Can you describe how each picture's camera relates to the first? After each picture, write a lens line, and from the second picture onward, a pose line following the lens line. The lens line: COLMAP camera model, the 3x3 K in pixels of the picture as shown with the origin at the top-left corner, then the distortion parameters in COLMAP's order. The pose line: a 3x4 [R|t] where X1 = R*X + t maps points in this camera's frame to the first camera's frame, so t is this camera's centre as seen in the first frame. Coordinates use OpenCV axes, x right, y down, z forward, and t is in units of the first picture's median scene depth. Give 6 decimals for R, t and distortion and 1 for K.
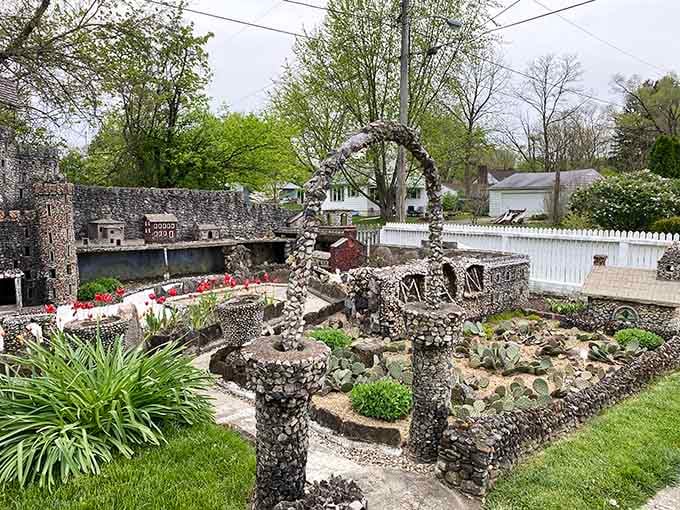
lens RADIAL K [[517.6, 0, 340.0], [0, 517.6, 255.0], [0, 0, 1]] dist [-0.005943, -0.004180]
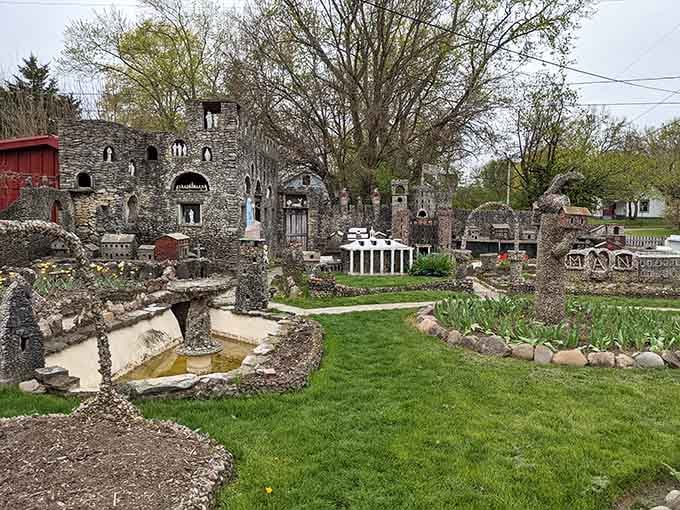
lens RADIAL K [[517.6, 0, 340.0], [0, 517.6, 255.0], [0, 0, 1]] dist [-0.005943, -0.004180]
pose [[0.719052, 0.065679, -0.691846, 0.577487], [-0.079498, 0.996763, 0.012002, 0.059565], [0.690394, 0.046371, 0.721946, -0.799078]]
